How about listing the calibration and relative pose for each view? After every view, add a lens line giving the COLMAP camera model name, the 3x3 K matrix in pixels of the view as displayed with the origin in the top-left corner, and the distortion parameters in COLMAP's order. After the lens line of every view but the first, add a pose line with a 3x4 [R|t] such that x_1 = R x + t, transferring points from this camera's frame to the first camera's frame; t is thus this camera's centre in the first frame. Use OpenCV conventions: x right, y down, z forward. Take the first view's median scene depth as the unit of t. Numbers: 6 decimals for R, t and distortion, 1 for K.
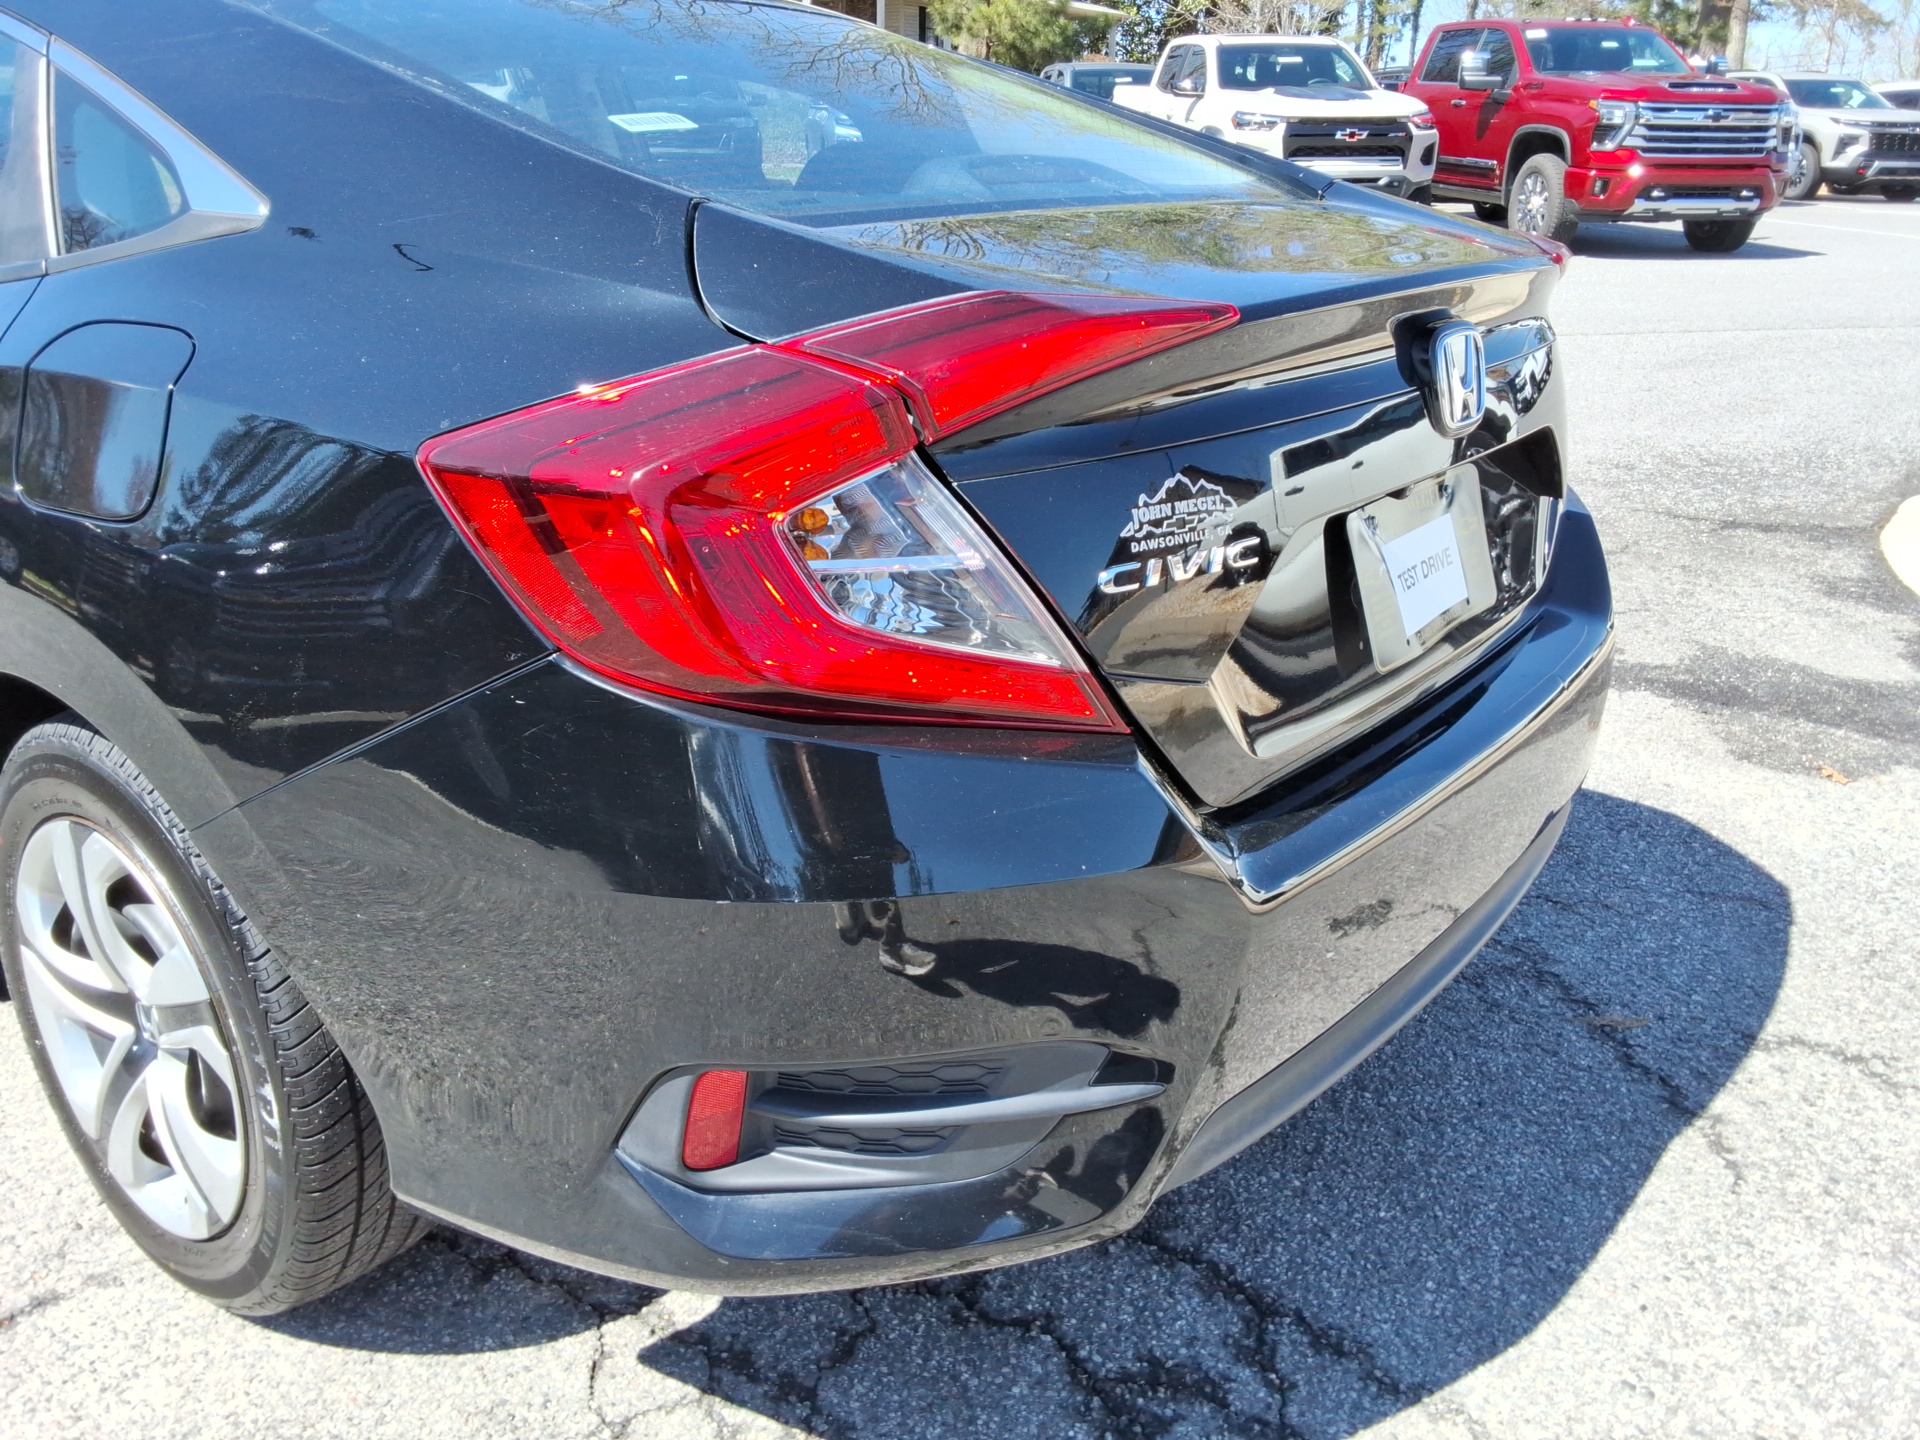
lens RADIAL K [[1547.1, 0, 987.4], [0, 1547.1, 708.9], [0, 0, 1]] dist [0.100894, -0.169560]
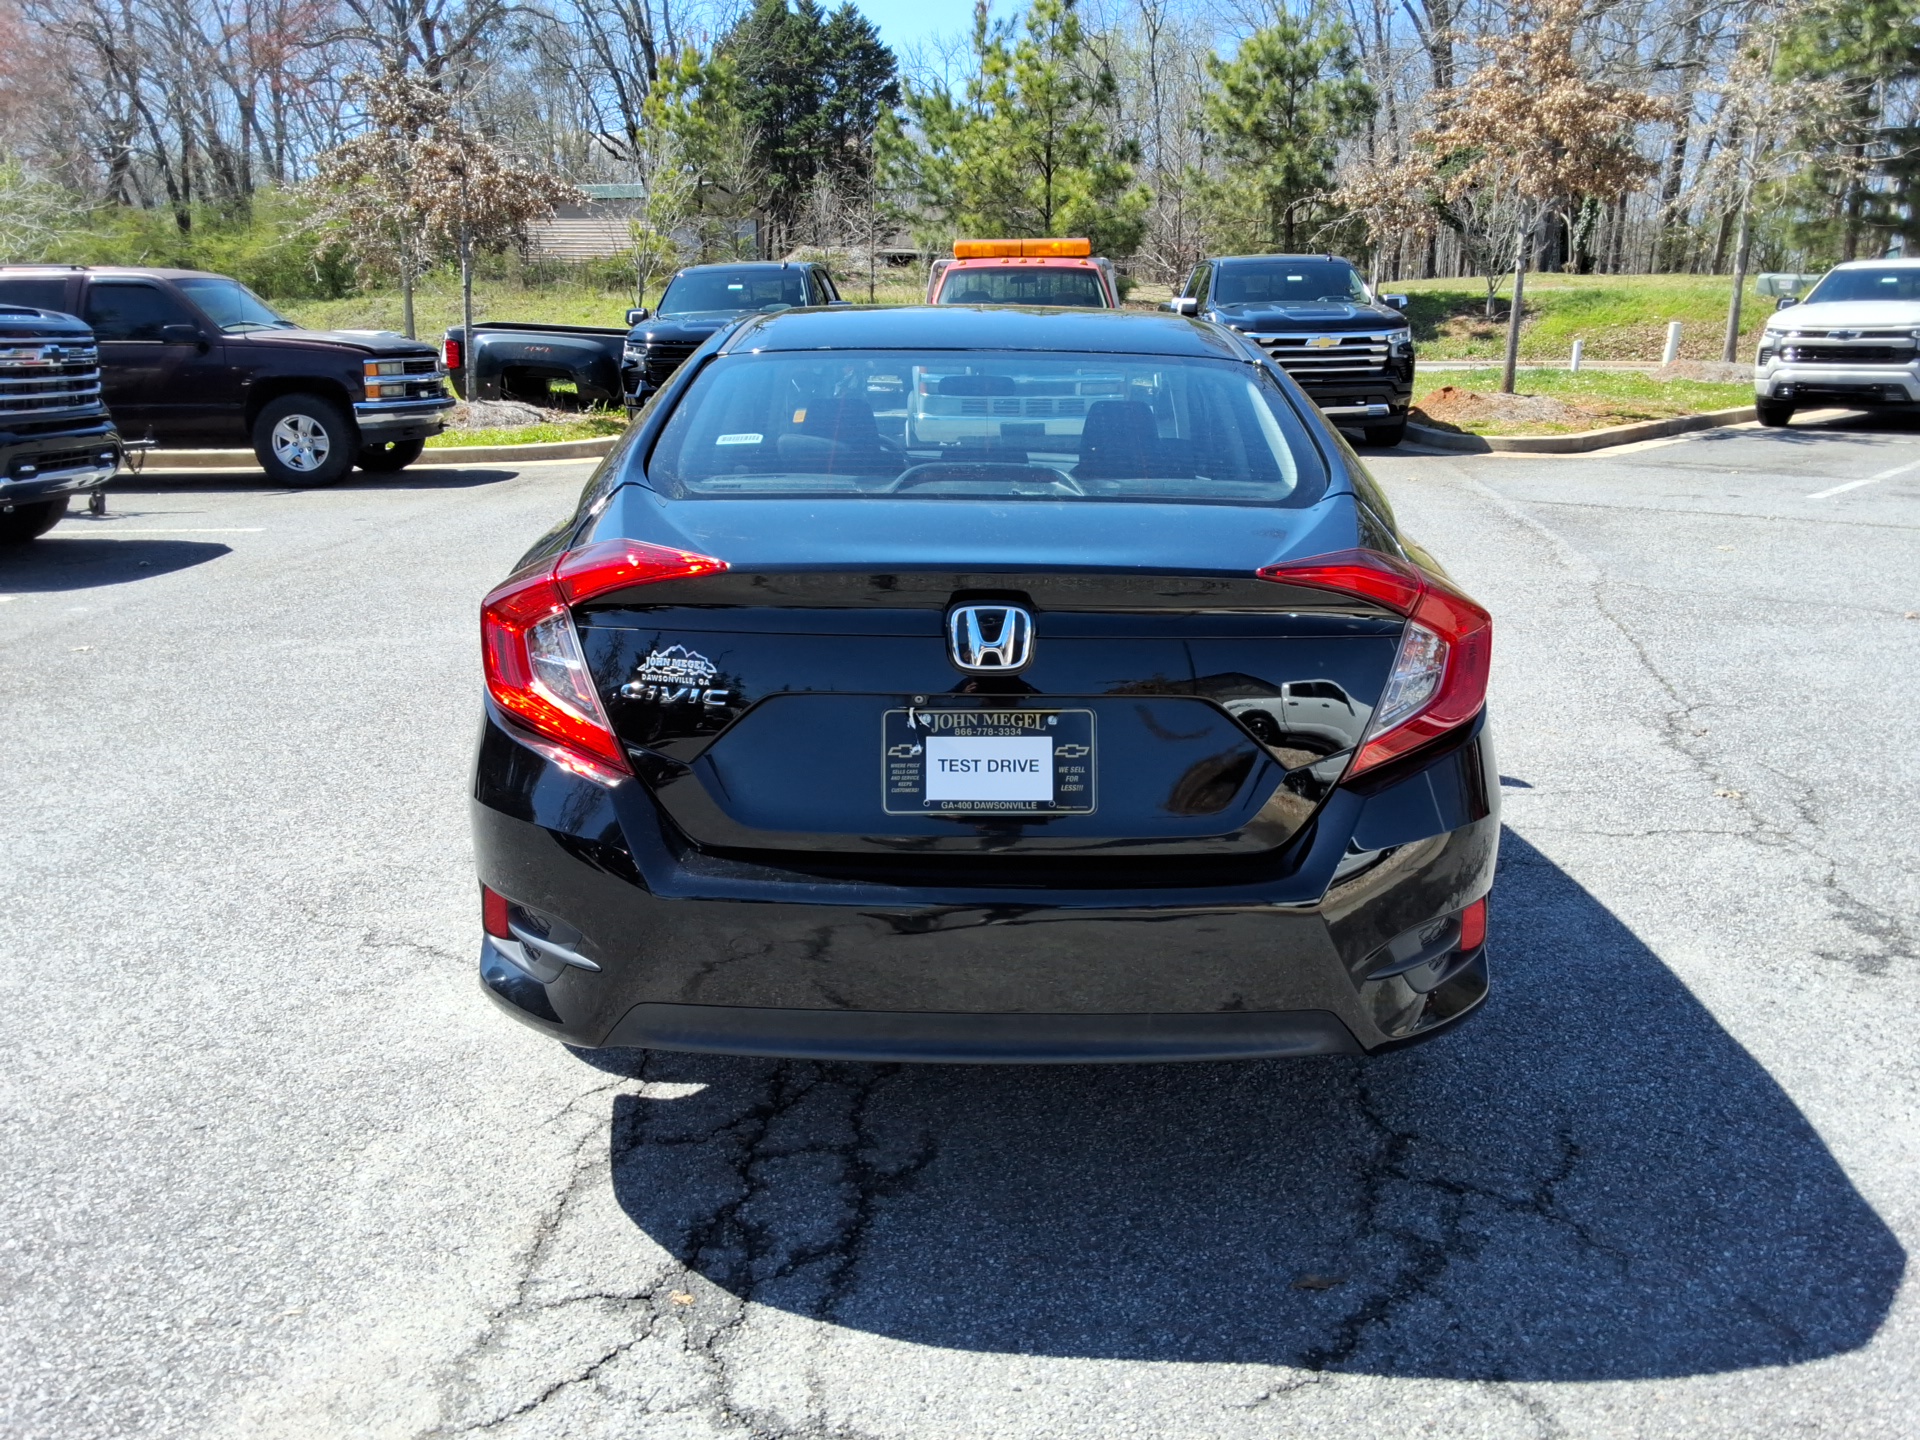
lens RADIAL K [[1532.3, 0, 969.8], [0, 1532.3, 707.7], [0, 0, 1]] dist [0.111982, -0.178640]
pose [[0.603019, 0.184471, -0.776105, 1.268042], [-0.281662, 0.959469, 0.009209, -0.138835], [0.746348, 0.213047, 0.630536, 0.081159]]
